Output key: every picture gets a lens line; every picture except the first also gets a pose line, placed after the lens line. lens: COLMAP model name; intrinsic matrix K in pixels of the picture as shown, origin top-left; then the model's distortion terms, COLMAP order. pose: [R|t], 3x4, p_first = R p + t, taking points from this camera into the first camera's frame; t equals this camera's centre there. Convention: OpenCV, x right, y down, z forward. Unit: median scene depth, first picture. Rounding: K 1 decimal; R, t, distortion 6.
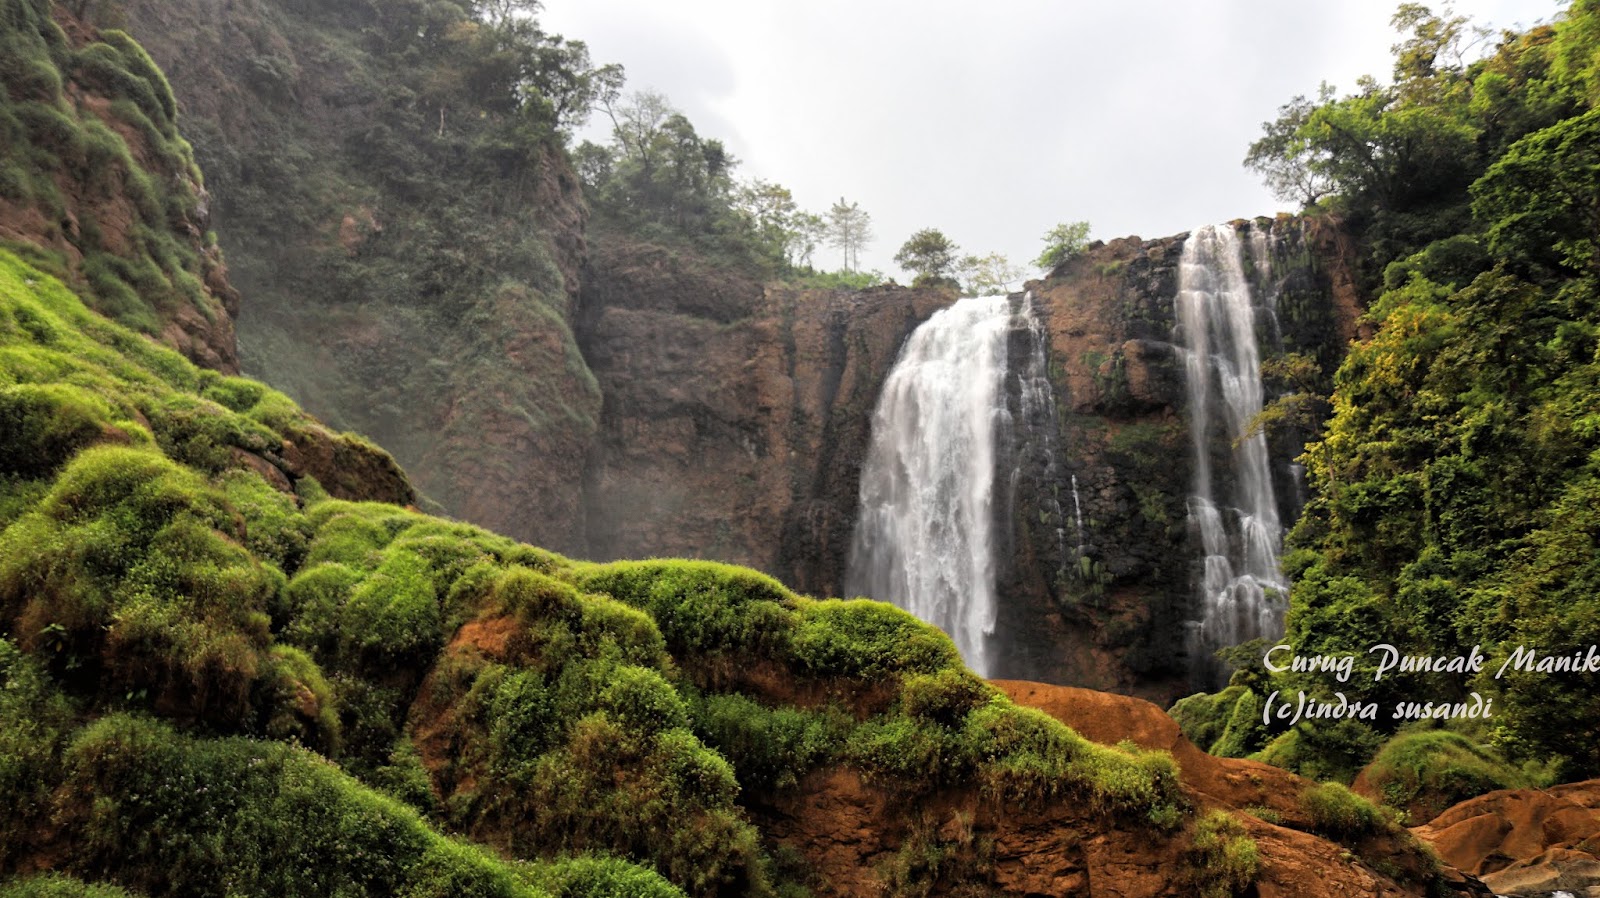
lens RADIAL K [[1562.3, 0, 788.5], [0, 1562.3, 446.4], [0, 0, 1]] dist [-0.040005, 0.188626]
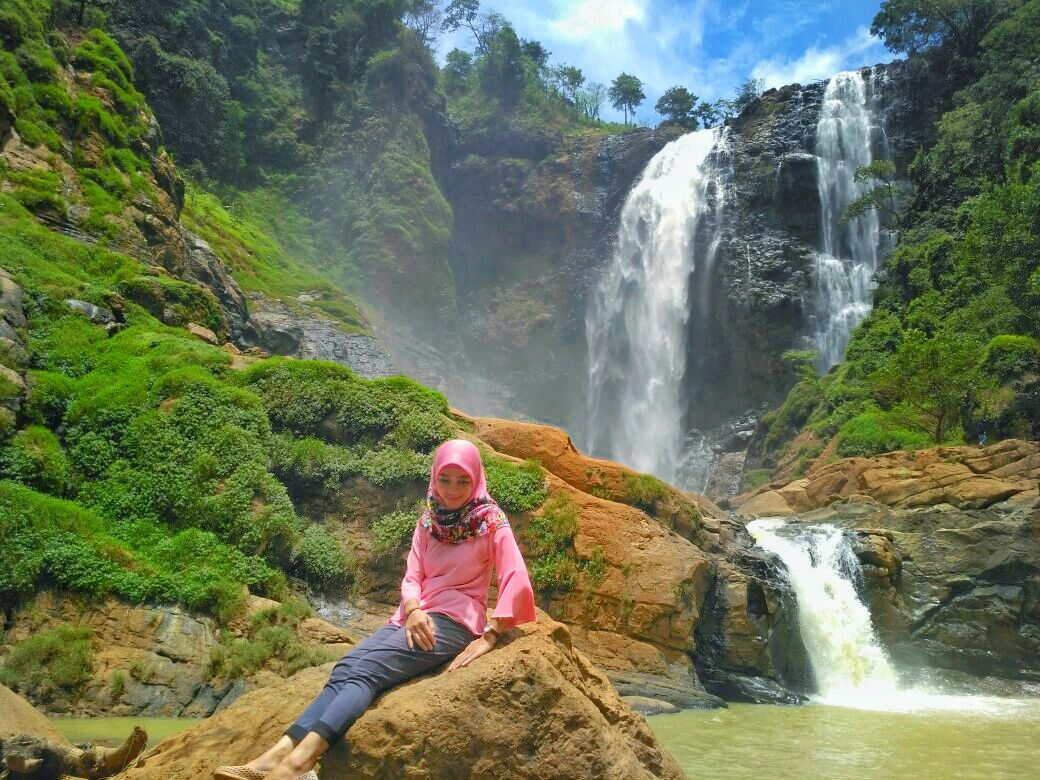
lens RADIAL K [[931.2, 0, 521.9], [0, 931.2, 390.6], [0, 0, 1]] dist [0.095784, -0.188119]
pose [[0.989861, -0.035725, -0.137471, 0.082257], [0.059417, 0.983249, 0.172312, -0.014442], [0.129012, -0.178733, 0.975403, -0.003234]]
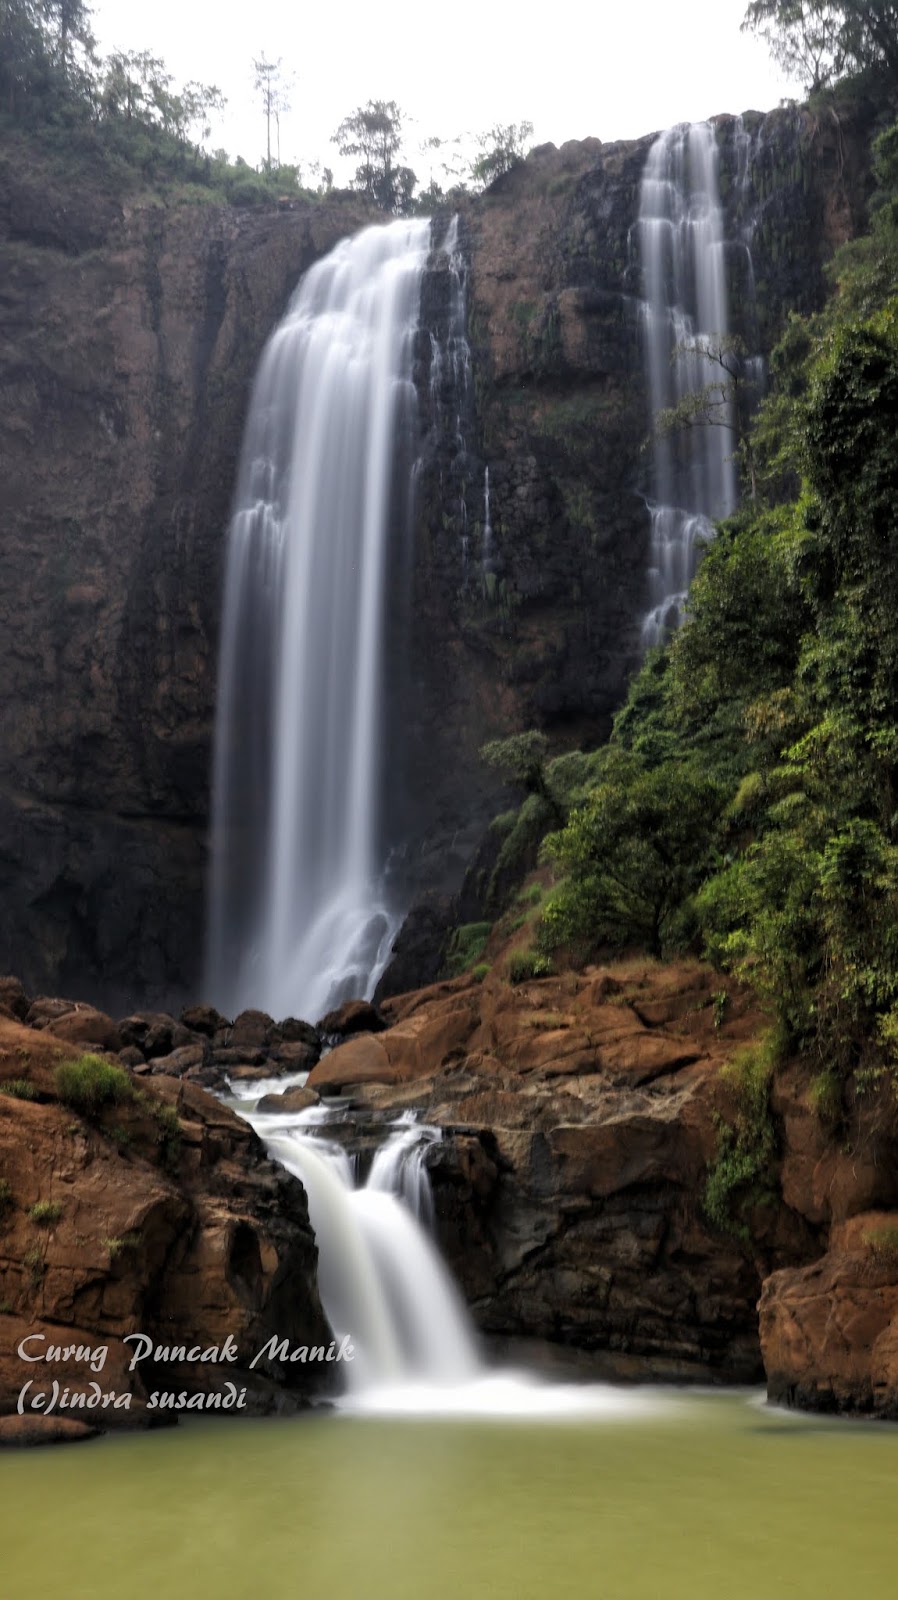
lens RADIAL K [[2041.9, 0, 433.6], [0, 2041.9, 824.7], [0, 0, 1]] dist [0.050052, 0.319084]
pose [[0.999438, -0.017827, 0.028399, 0.126170], [0.010285, 0.969115, 0.246397, -0.066772], [-0.031914, -0.245966, 0.968753, -0.081206]]
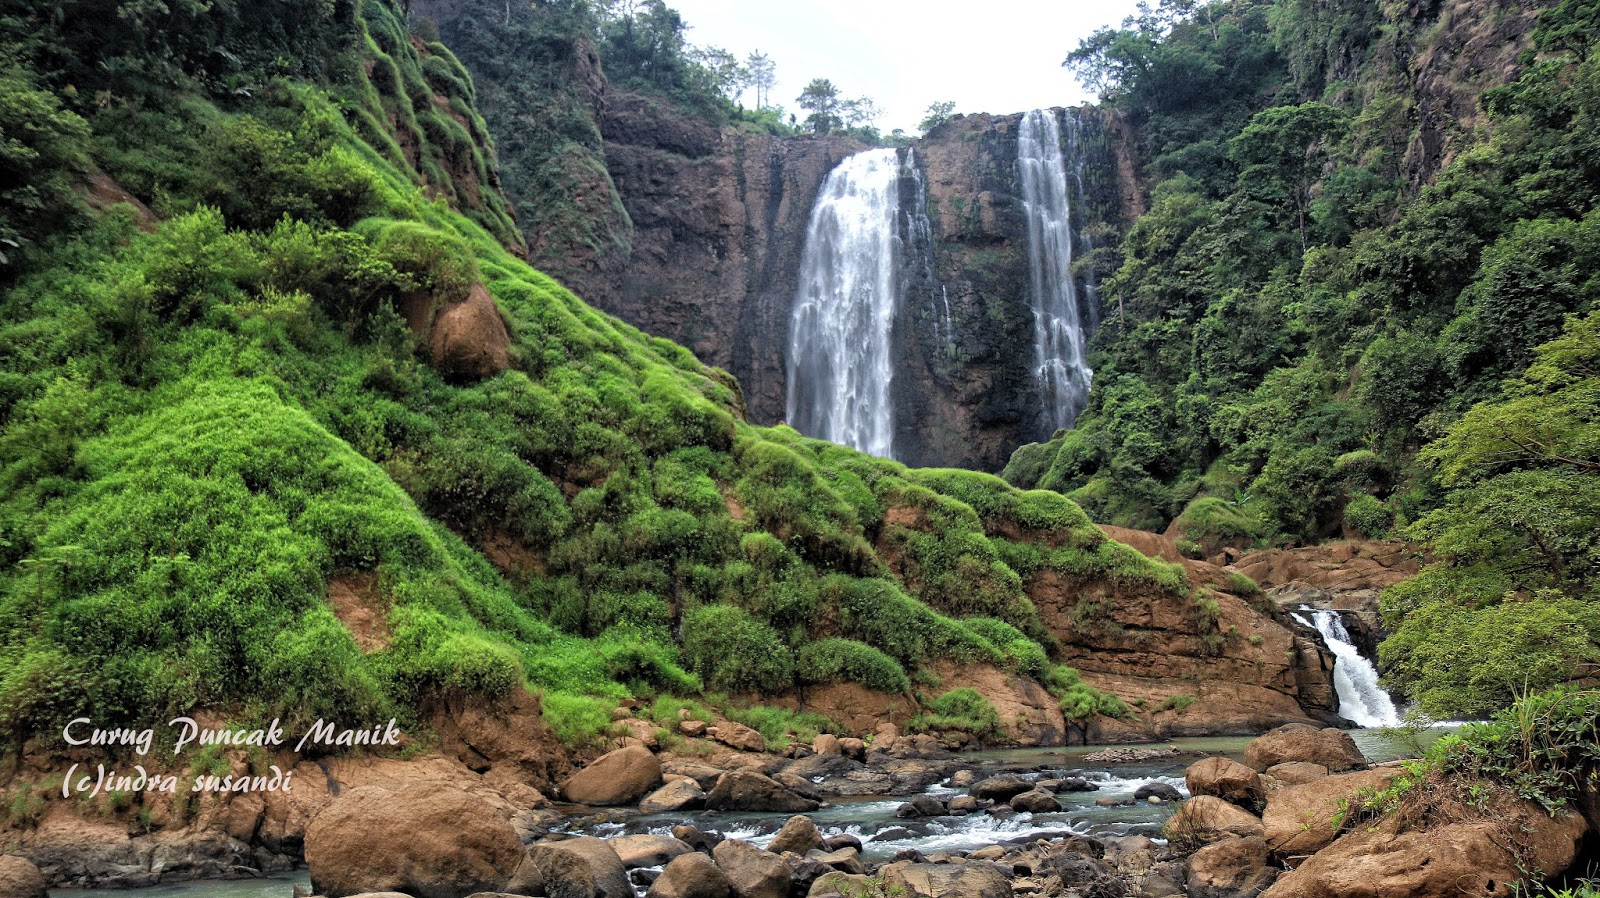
lens RADIAL K [[1244.0, 0, 792.5], [0, 1244.0, 441.8], [0, 0, 1]] dist [-0.114476, 0.117646]
pose [[0.988889, 0.009226, 0.148372, -0.137591], [-0.040200, 0.977482, 0.207153, -0.077427], [-0.143120, -0.210816, 0.966992, -0.152165]]
